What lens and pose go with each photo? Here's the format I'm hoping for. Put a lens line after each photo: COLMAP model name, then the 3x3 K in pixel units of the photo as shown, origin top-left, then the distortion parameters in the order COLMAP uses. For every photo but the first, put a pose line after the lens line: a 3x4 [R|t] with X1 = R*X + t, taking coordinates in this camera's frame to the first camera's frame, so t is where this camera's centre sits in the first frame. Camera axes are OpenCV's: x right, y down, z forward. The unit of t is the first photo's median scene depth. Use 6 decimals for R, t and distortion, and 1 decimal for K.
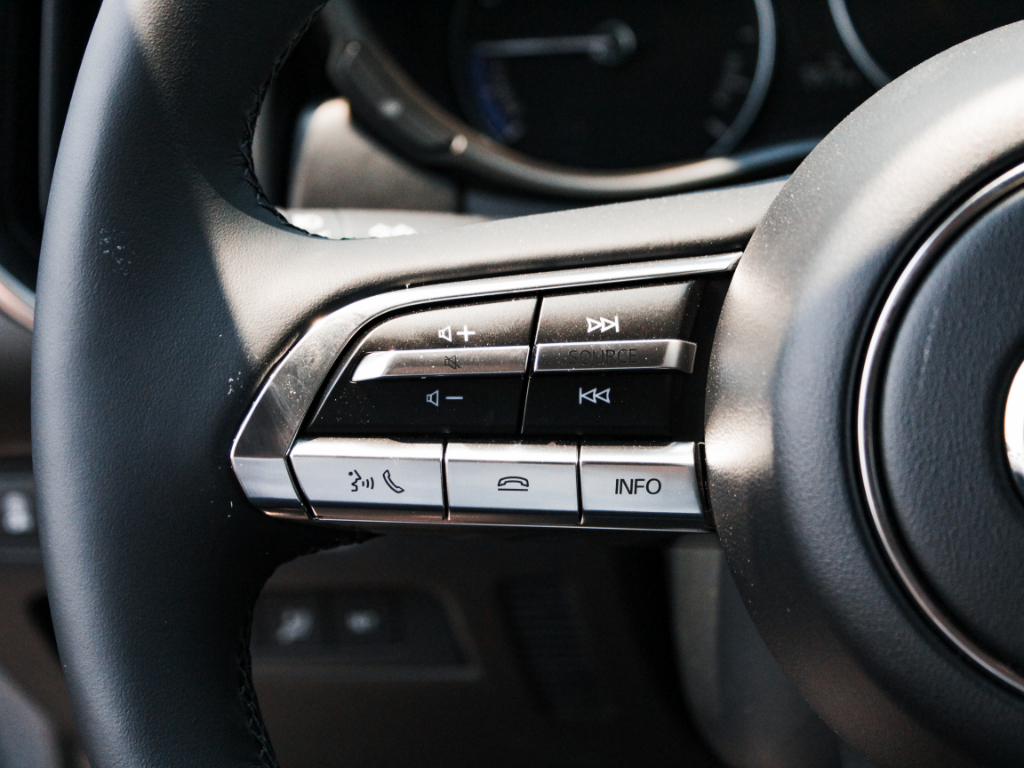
lens RADIAL K [[2123.7, 0, 512.8], [0, 2123.7, 381.7], [0, 0, 1]] dist [0.065468, 0.000000]
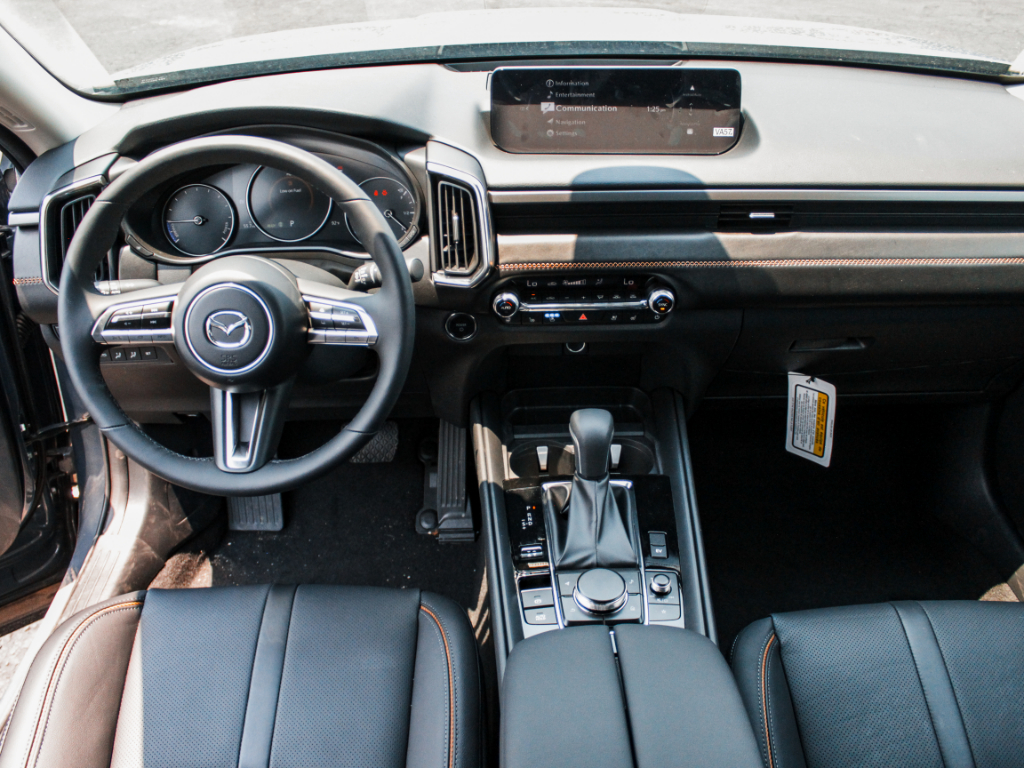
lens RADIAL K [[926.6, 0, 513.0], [0, 926.6, 385.7], [0, 0, 1]] dist [-0.146611, 0.076790]
pose [[0.982476, -0.045814, 0.180671, 0.566061], [0.011892, 0.982754, 0.184537, -0.276603], [-0.186010, -0.179154, 0.966077, -1.697165]]
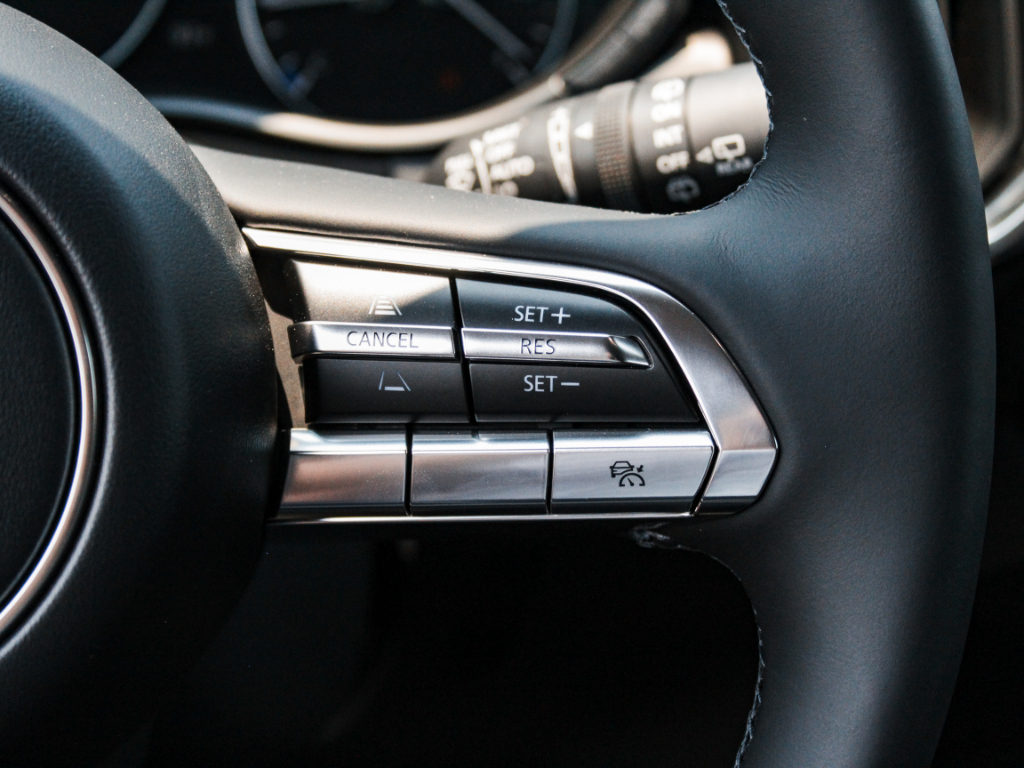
lens RADIAL K [[2123.7, 0, 509.5], [0, 2123.7, 381.6], [0, 0, 1]] dist [0.065468, 0.000000]
pose [[0.952048, -0.028117, 0.304654, 0.283133], [0.023835, 0.999558, 0.017767, -0.000783], [-0.305019, -0.009654, 0.952297, -0.004287]]
